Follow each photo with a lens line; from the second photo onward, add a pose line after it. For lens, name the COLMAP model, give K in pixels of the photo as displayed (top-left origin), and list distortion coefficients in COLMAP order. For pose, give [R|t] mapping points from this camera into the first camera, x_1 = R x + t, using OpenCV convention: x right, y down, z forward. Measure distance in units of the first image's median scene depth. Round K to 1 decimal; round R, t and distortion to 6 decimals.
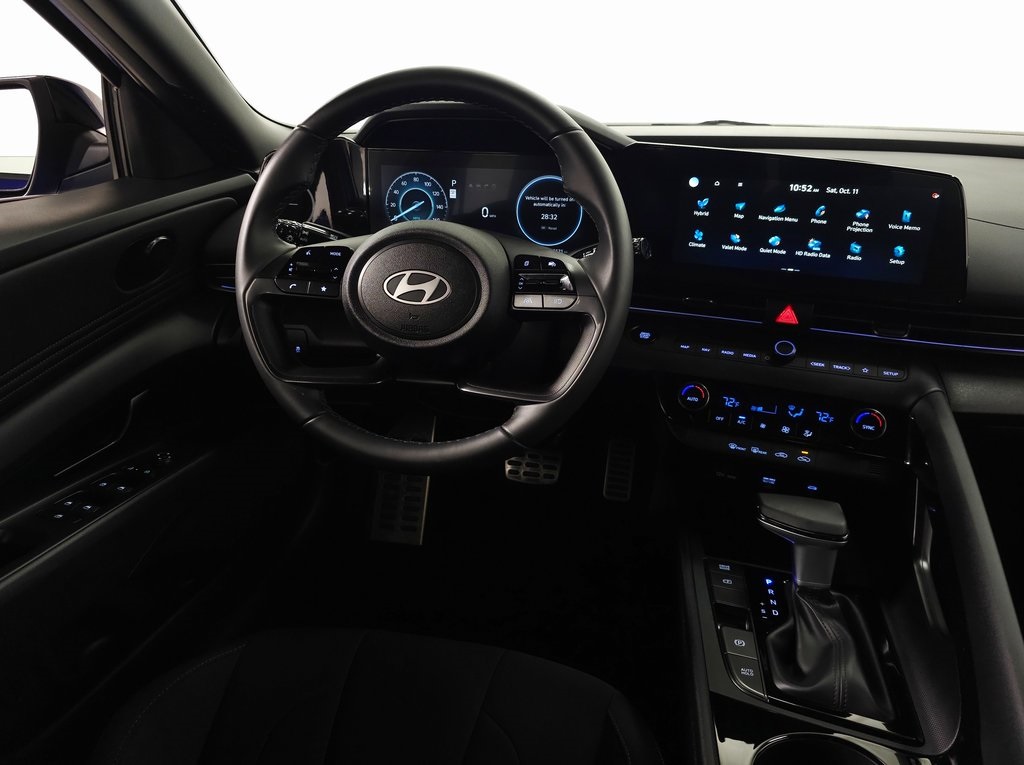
lens RADIAL K [[698.5, 0, 507.5], [0, 698.5, 376.8], [0, 0, 1]] dist [0.070479, -0.101658]
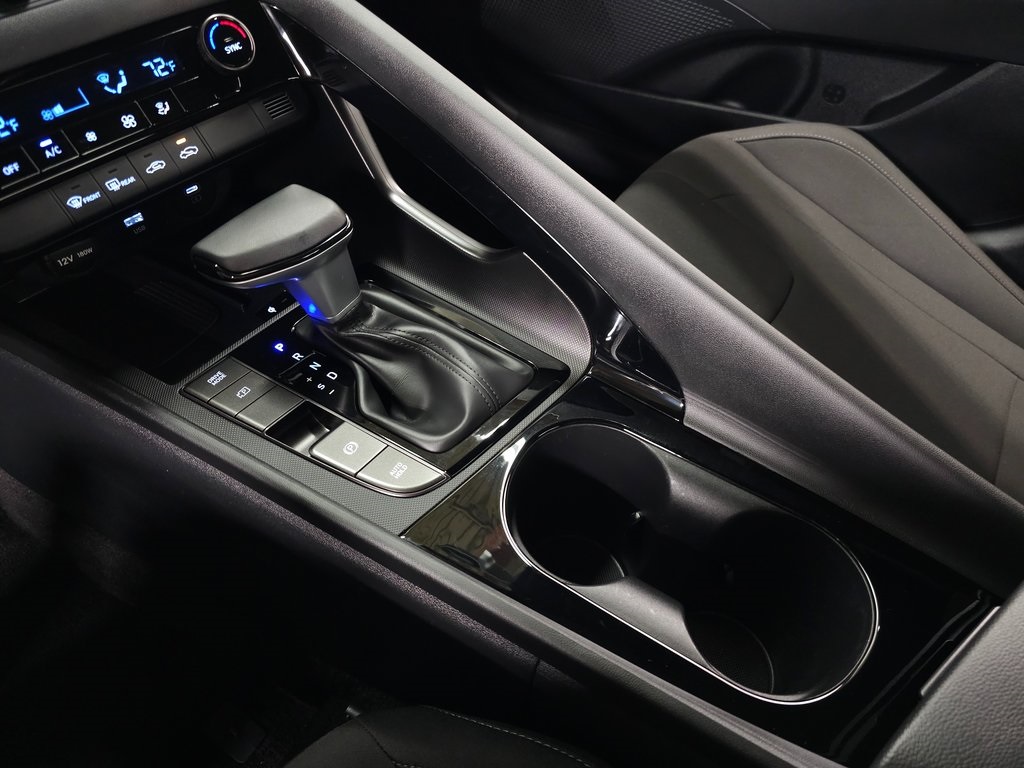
lens RADIAL K [[698.8, 0, 512.0], [0, 698.8, 384.0], [0, 0, 1]] dist [0.026516, -0.032803]
pose [[0.352908, -0.719225, 0.598475, 0.027655], [0.347430, 0.694629, 0.629907, -0.022739], [-0.868763, -0.014371, 0.495020, 0.463617]]
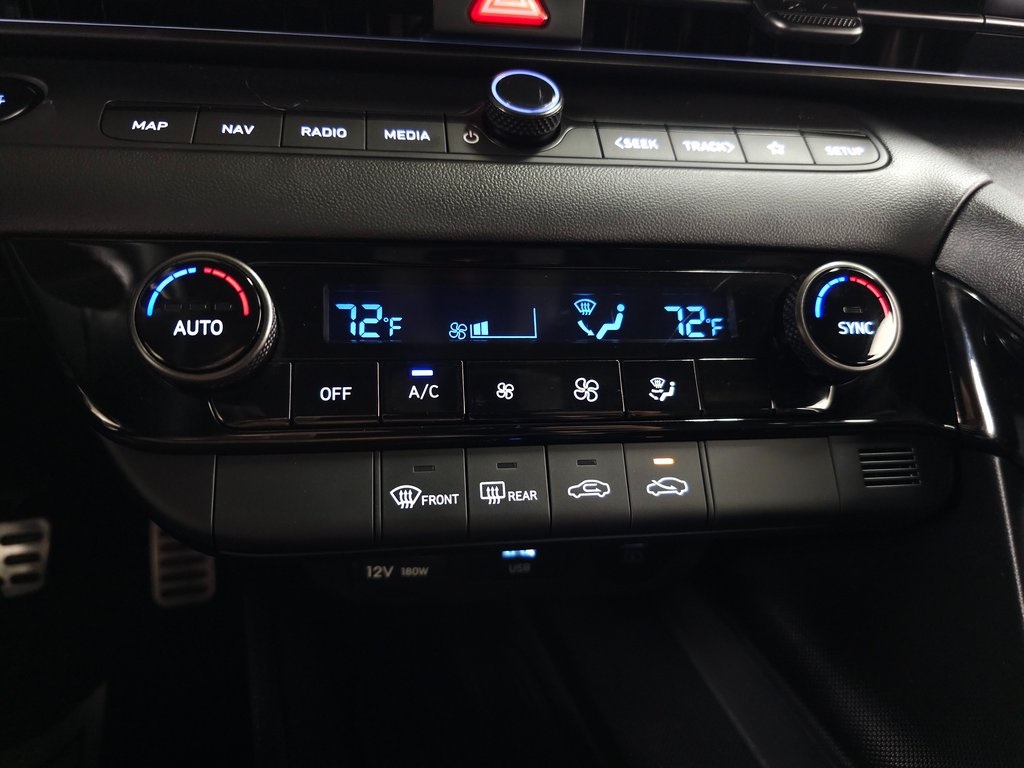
lens RADIAL K [[726.0, 0, 512.0], [0, 726.0, 384.0], [0, 0, 1]] dist [0.074165, -0.247252]
pose [[0.872447, -0.174644, 0.456439, 0.245040], [0.158947, 0.984591, 0.072912, 0.048387], [-0.462139, 0.008938, 0.886762, 0.763373]]
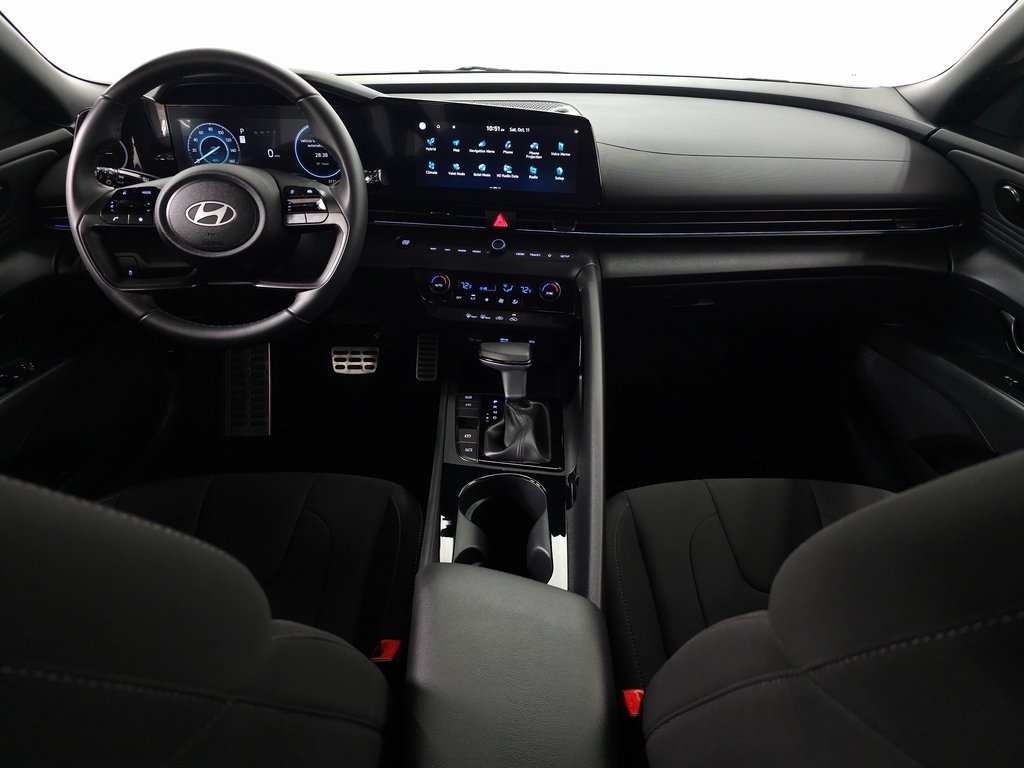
lens RADIAL K [[684.4, 0, 512.0], [0, 684.4, 384.0], [0, 0, 1]] dist [0.065023, -0.075674]
pose [[0.978507, -0.105527, 0.177164, 0.144270], [0.085099, 0.989216, 0.119206, 0.077463], [-0.187833, -0.101567, 0.976935, -0.404112]]
